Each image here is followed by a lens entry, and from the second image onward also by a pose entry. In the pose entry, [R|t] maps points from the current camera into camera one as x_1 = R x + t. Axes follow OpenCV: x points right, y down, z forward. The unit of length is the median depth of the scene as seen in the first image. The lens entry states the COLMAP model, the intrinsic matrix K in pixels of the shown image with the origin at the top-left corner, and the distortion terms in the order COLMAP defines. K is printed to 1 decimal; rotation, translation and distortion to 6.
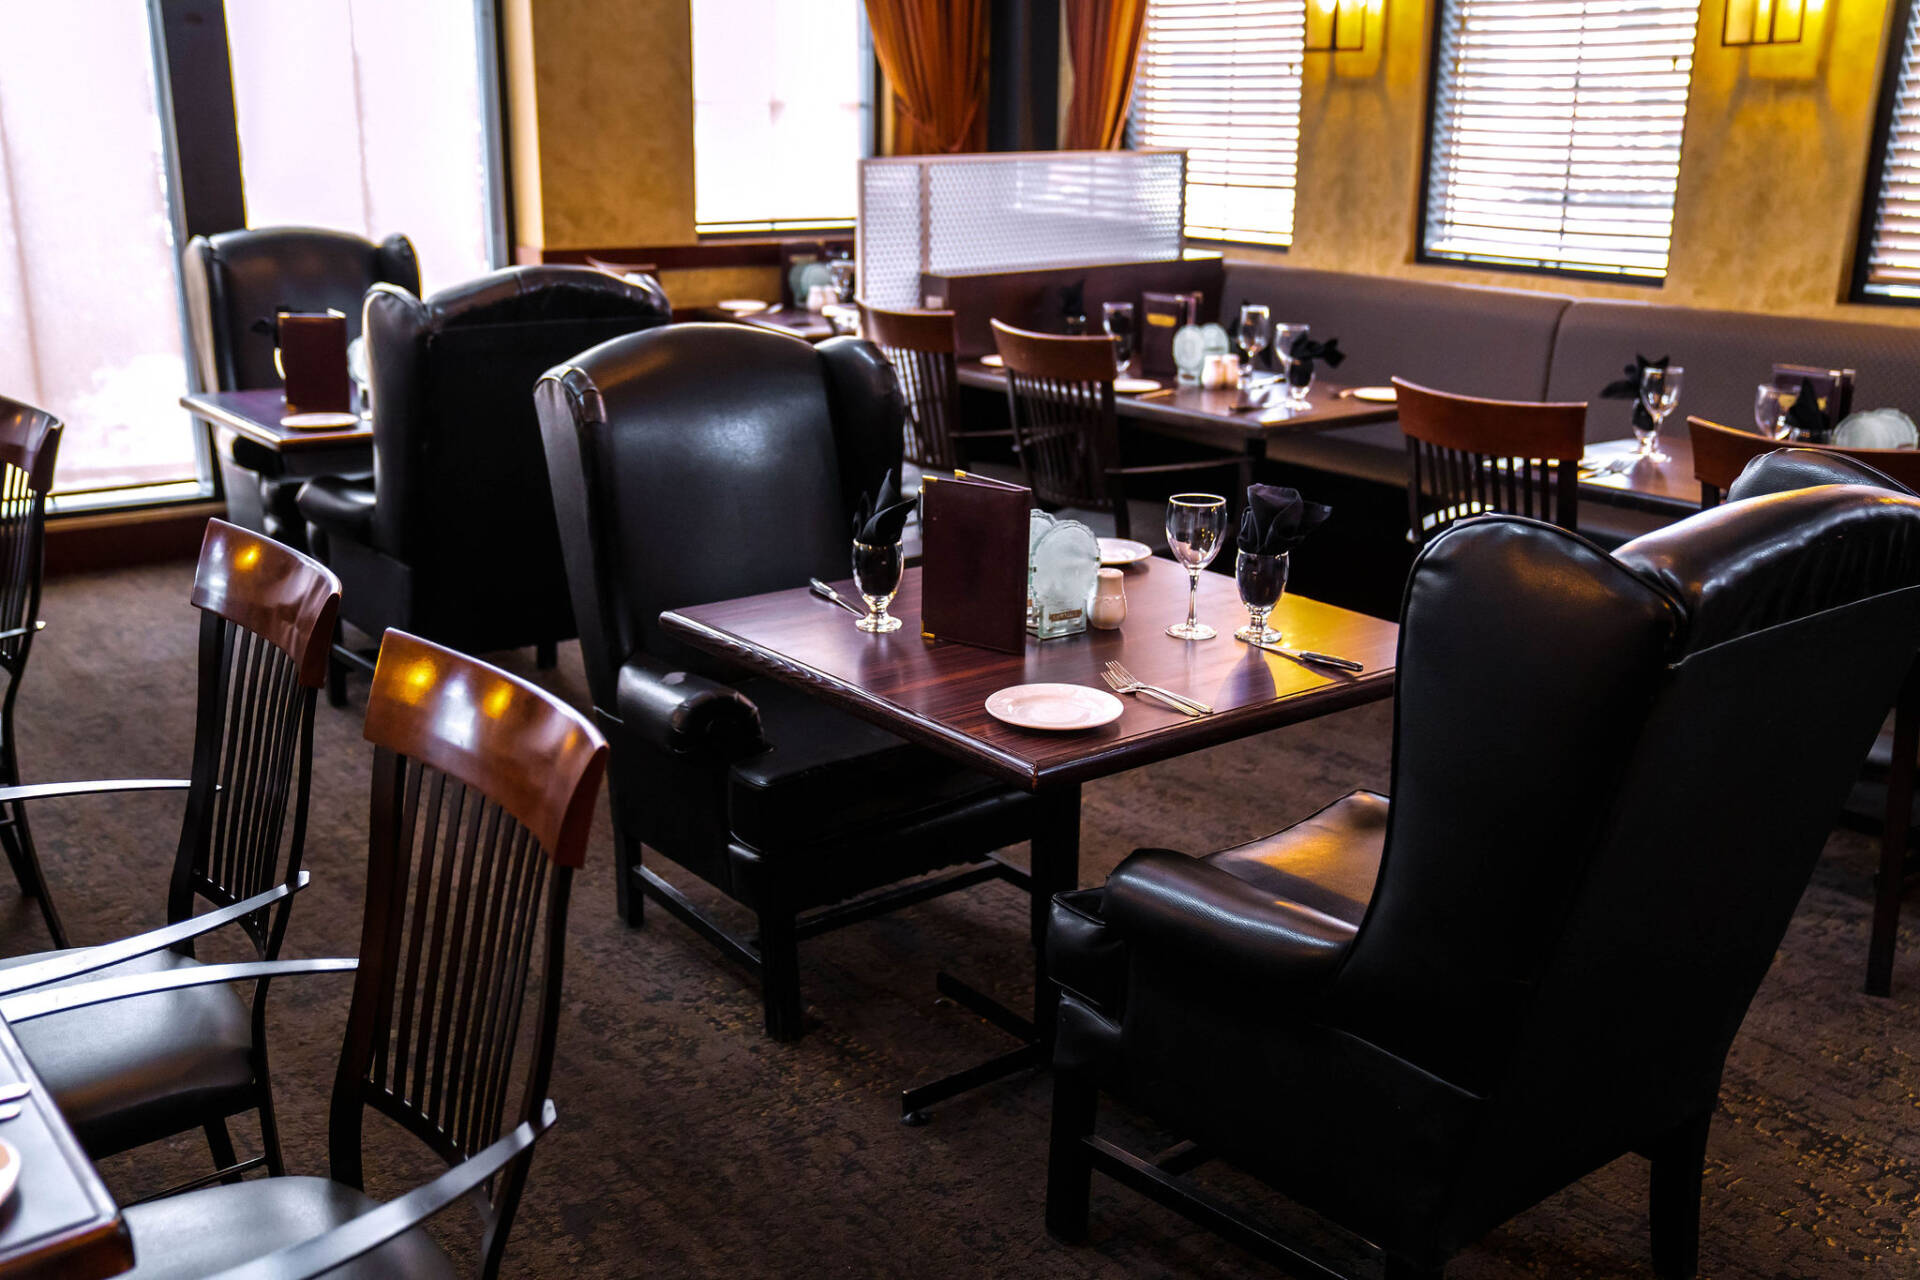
lens RADIAL K [[1850.8, 0, 960.0], [0, 1850.8, 640.0], [0, 0, 1]] dist [-0.045576, 0.203362]
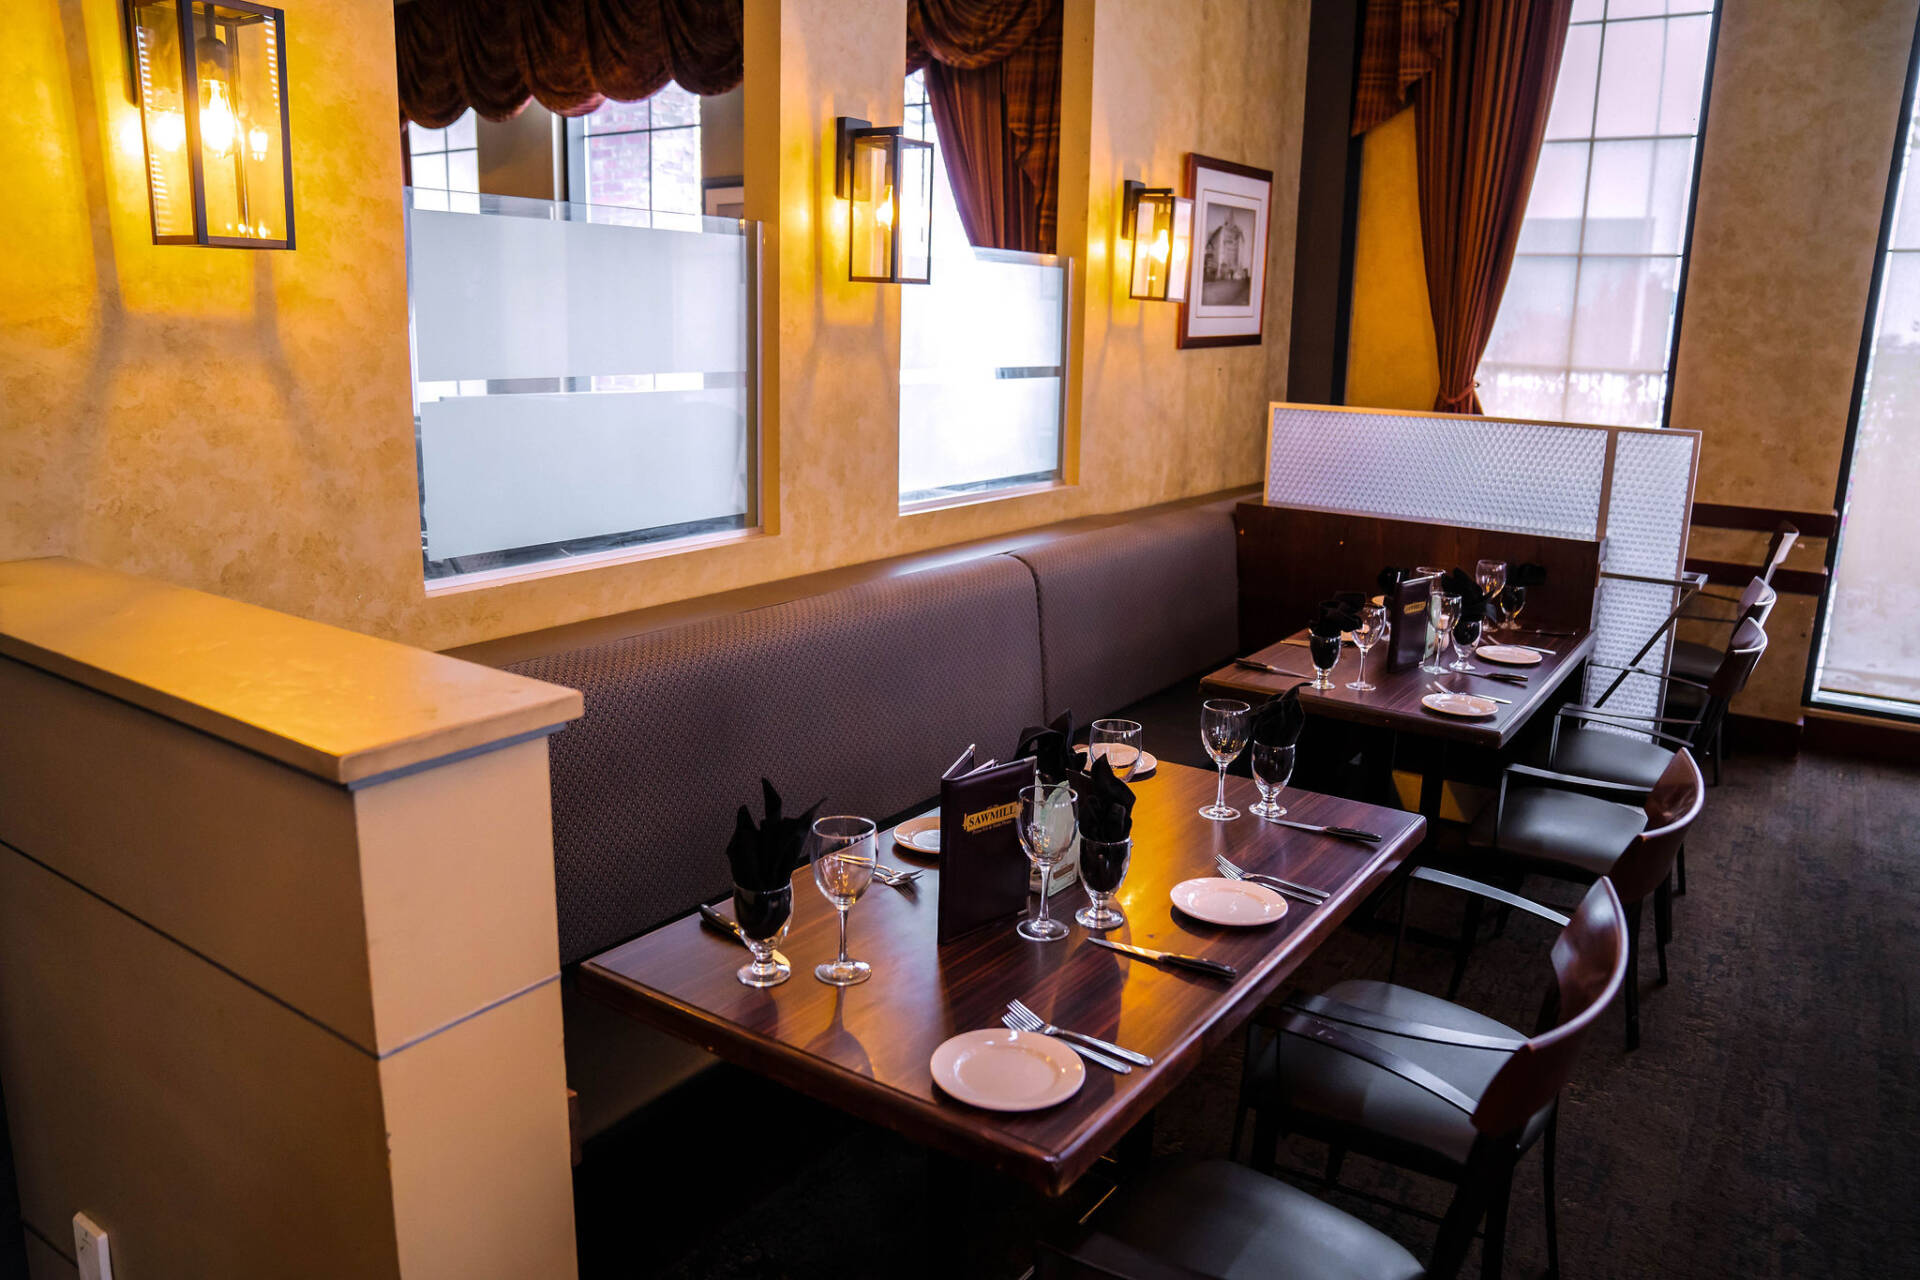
lens RADIAL K [[1340.8, 0, 968.6], [0, 1340.8, 632.2], [0, 0, 1]] dist [-0.137438, 0.106582]
pose [[0.309863, 0.212006, -0.926843, 0.115041], [-0.286618, 0.950303, 0.121549, -0.054271], [0.906551, 0.227987, 0.355229, 0.126699]]
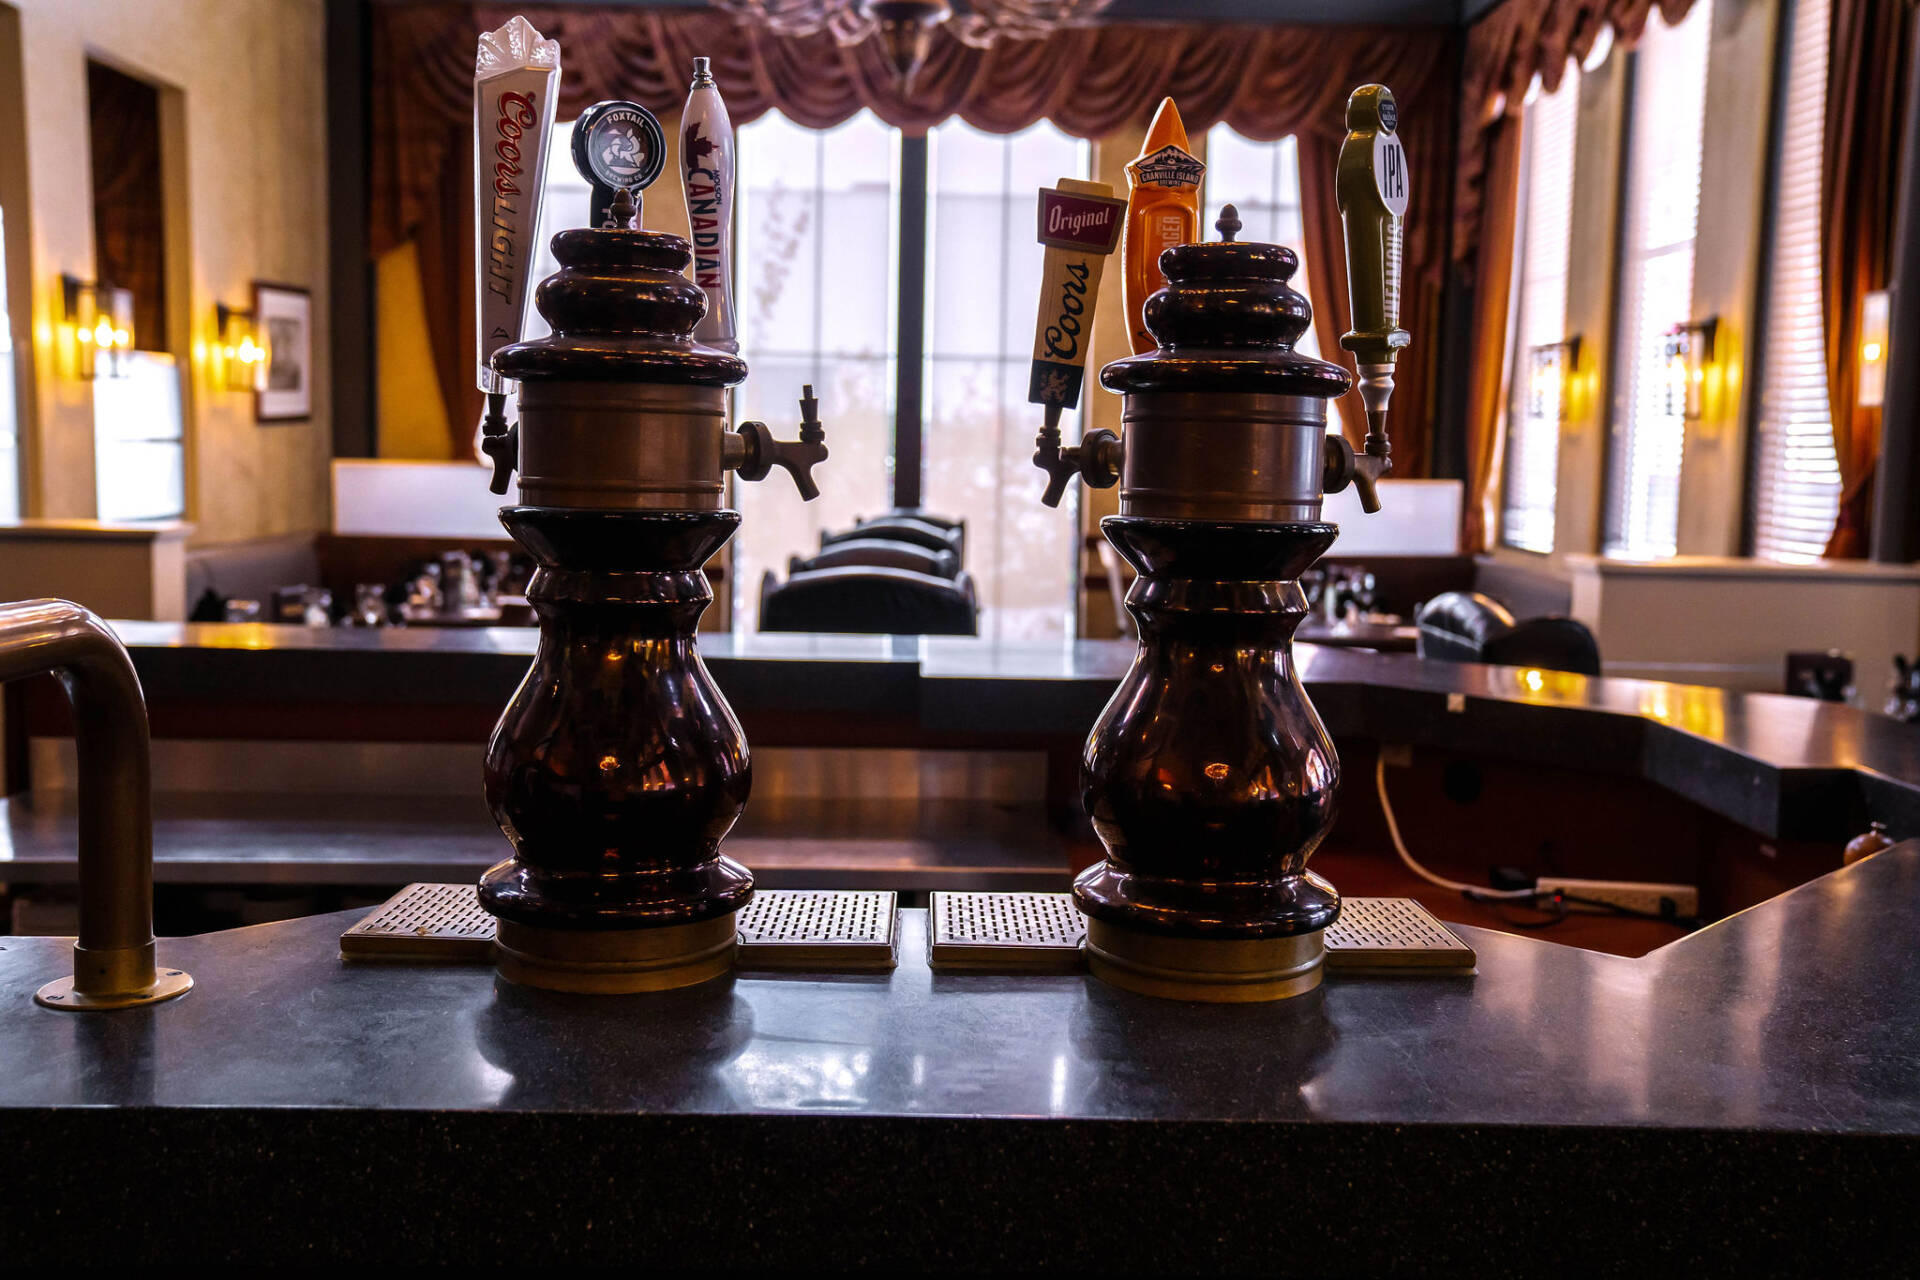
lens RADIAL K [[1850.8, 0, 960.0], [0, 1850.8, 640.0], [0, 0, 1]] dist [-0.045576, 0.203362]
pose [[0.799068, 0.074777, -0.596573, 0.905558], [-0.182291, 0.975662, -0.121873, 0.133140], [0.572940, 0.206135, 0.793252, -0.463719]]
